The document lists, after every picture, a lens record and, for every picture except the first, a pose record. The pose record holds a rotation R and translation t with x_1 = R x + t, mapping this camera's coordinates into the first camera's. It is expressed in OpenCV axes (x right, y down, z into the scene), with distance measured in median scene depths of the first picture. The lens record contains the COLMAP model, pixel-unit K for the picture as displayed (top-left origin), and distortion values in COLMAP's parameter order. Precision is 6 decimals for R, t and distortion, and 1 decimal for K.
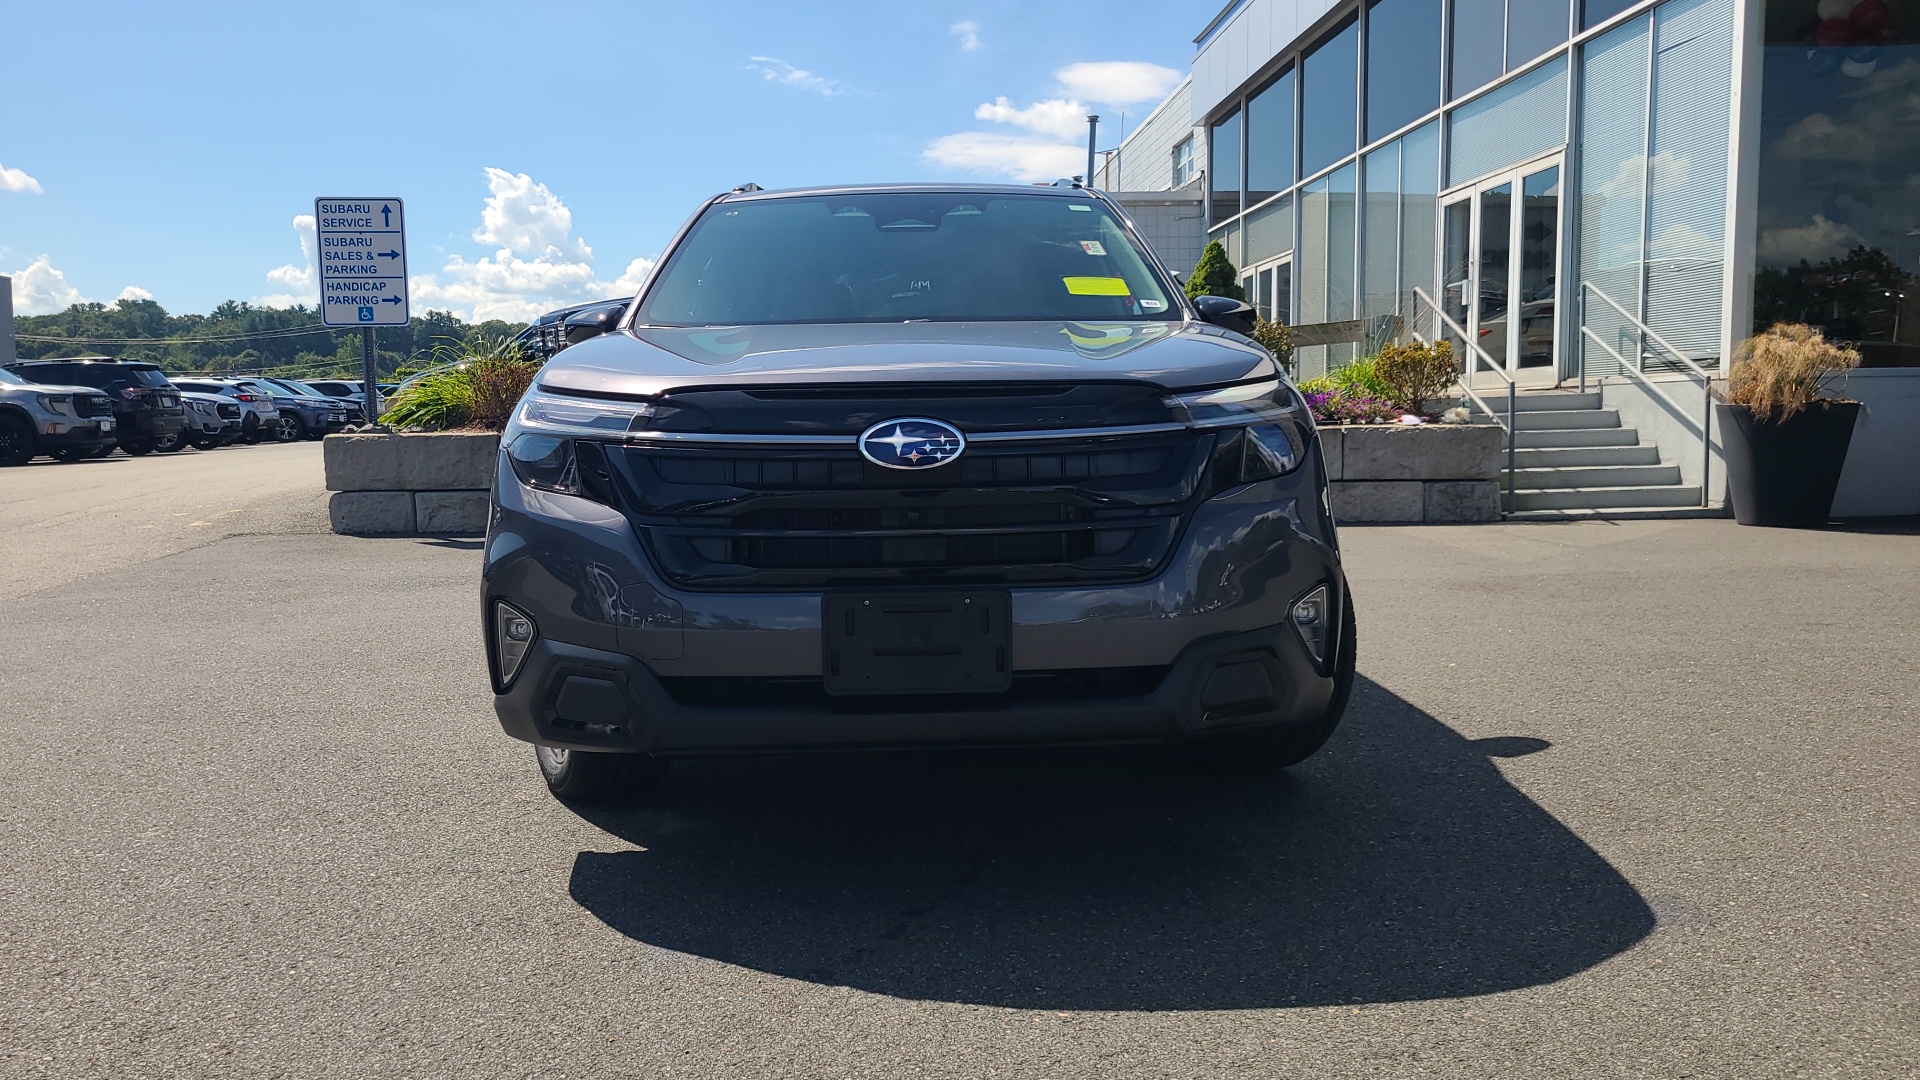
lens RADIAL K [[1425.7, 0, 949.1], [0, 1425.7, 548.8], [0, 0, 1]] dist [0.044963, -0.023555]
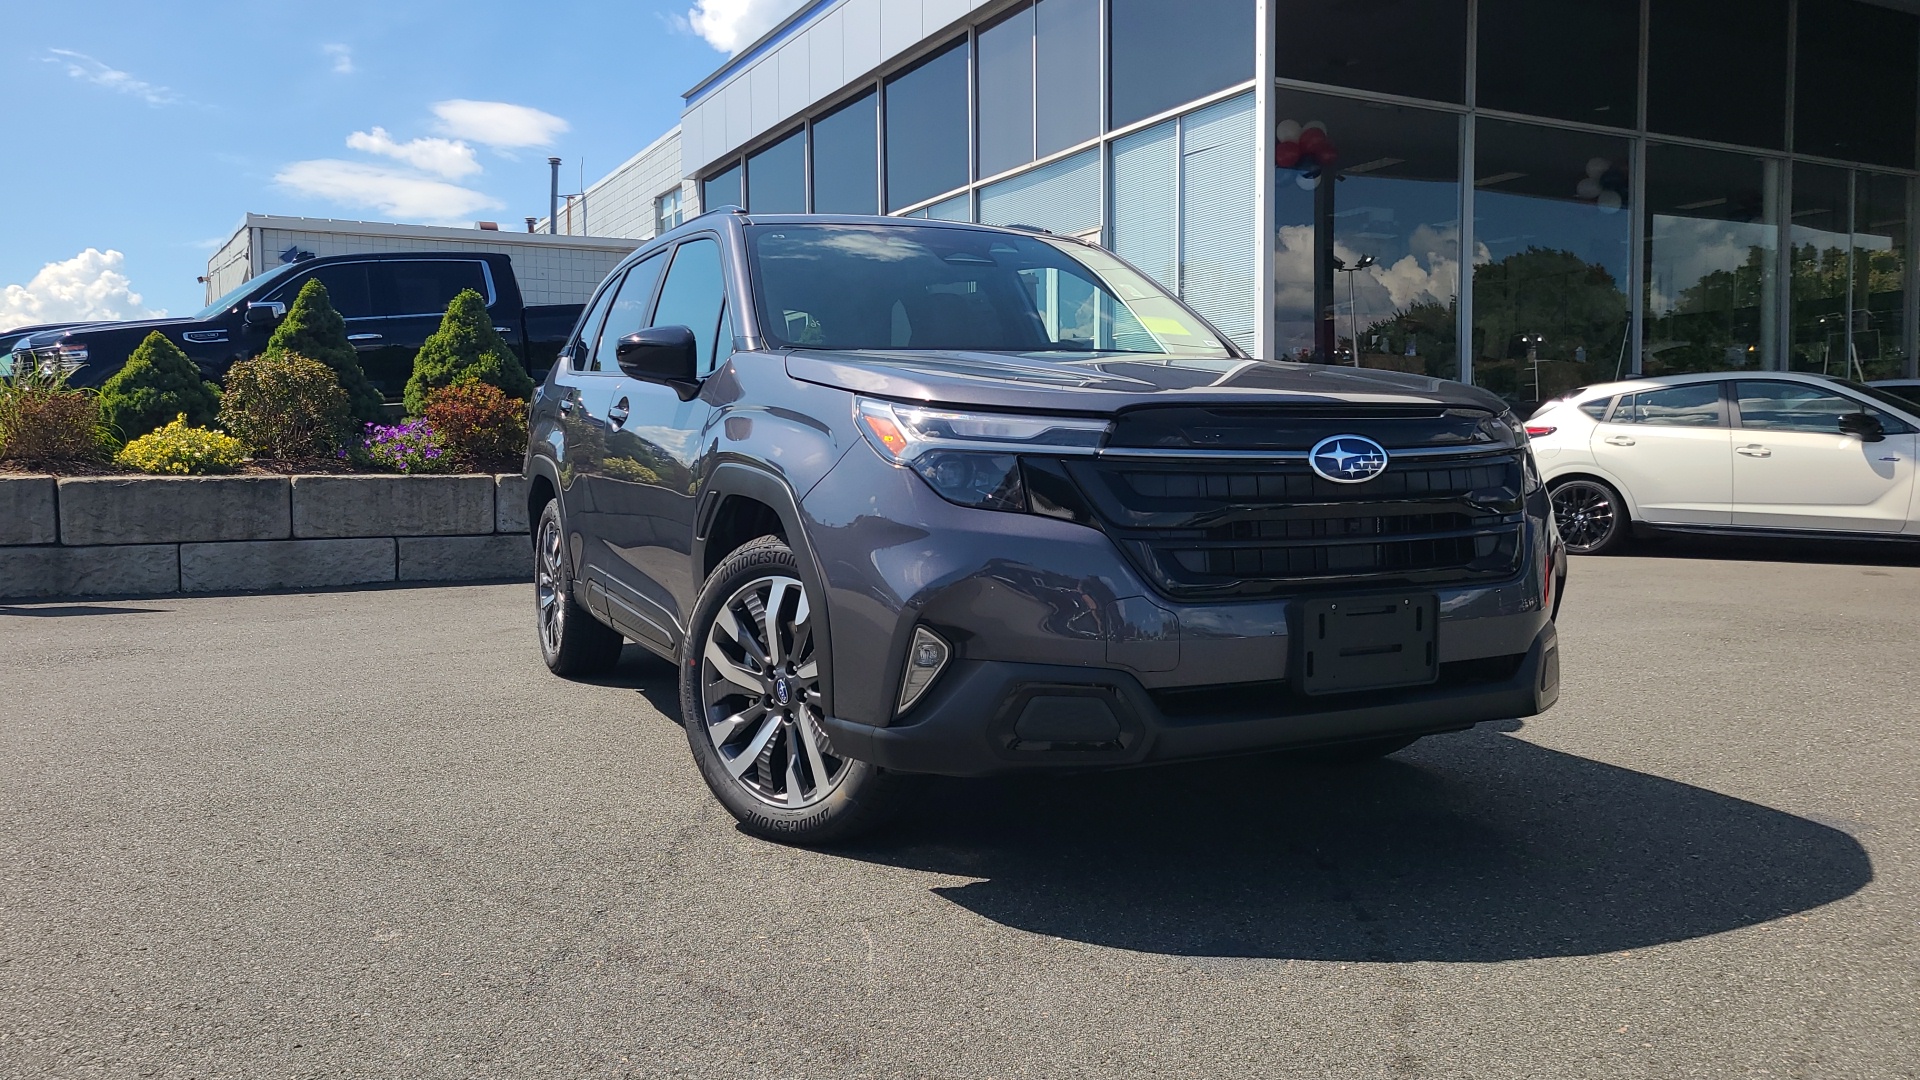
lens RADIAL K [[1425.7, 0, 957.3], [0, 1425.7, 537.0], [0, 0, 1]] dist [0.044963, -0.023555]
pose [[0.910993, -0.017084, 0.412068, -0.162714], [0.035462, 0.998686, -0.036994, 0.003300], [-0.410894, 0.048314, 0.910402, 0.029544]]
